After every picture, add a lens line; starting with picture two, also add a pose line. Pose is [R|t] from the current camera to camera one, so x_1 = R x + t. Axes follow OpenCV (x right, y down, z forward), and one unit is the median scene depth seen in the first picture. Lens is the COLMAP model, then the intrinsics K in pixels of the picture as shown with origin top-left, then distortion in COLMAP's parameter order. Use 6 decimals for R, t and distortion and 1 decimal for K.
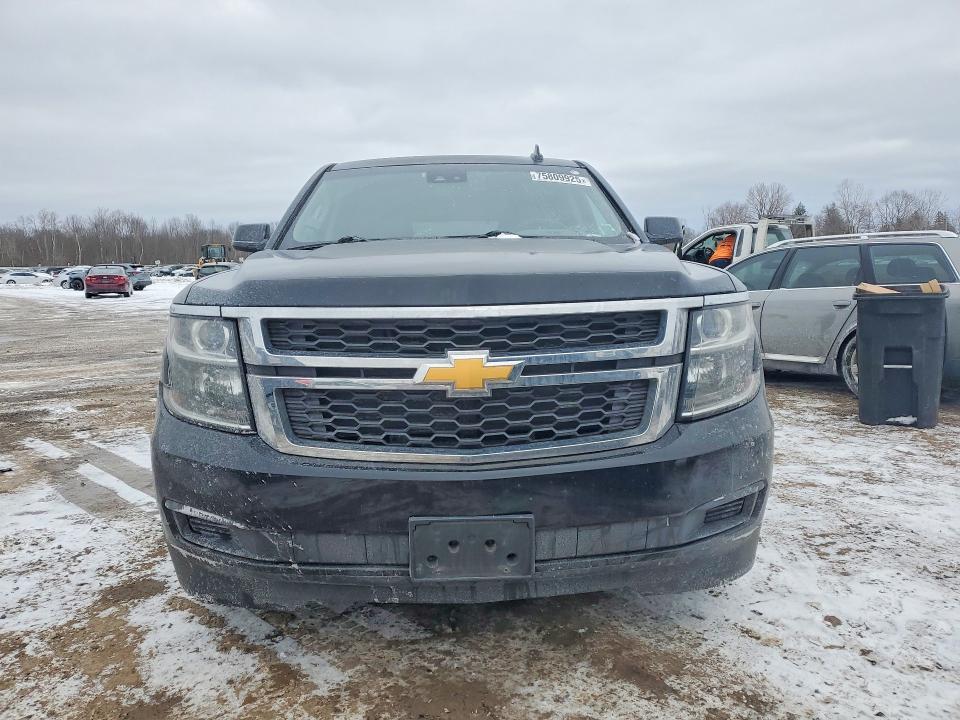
lens RADIAL K [[789.8, 0, 480.0], [0, 789.8, 360.0], [0, 0, 1]] dist [0.028169, -0.000354]
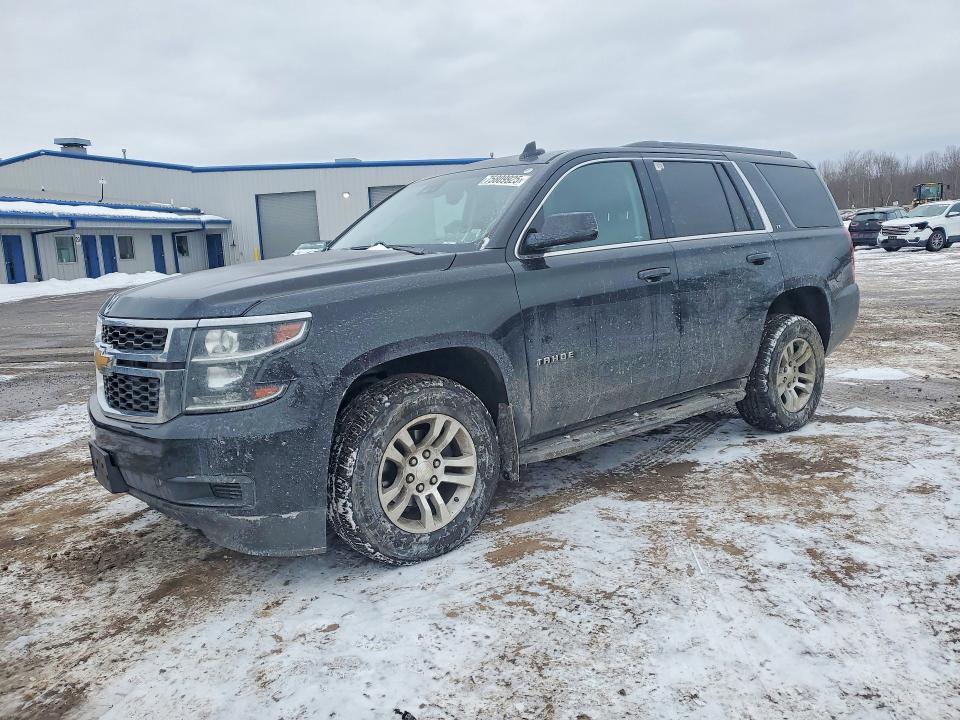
lens RADIAL K [[789.8, 0, 480.0], [0, 789.8, 360.0], [0, 0, 1]] dist [0.028169, -0.000354]
pose [[0.564173, 0.113552, -0.817811, 1.463967], [-0.048692, 0.993350, 0.104334, -0.158113], [0.824220, -0.019042, 0.565950, 0.605441]]
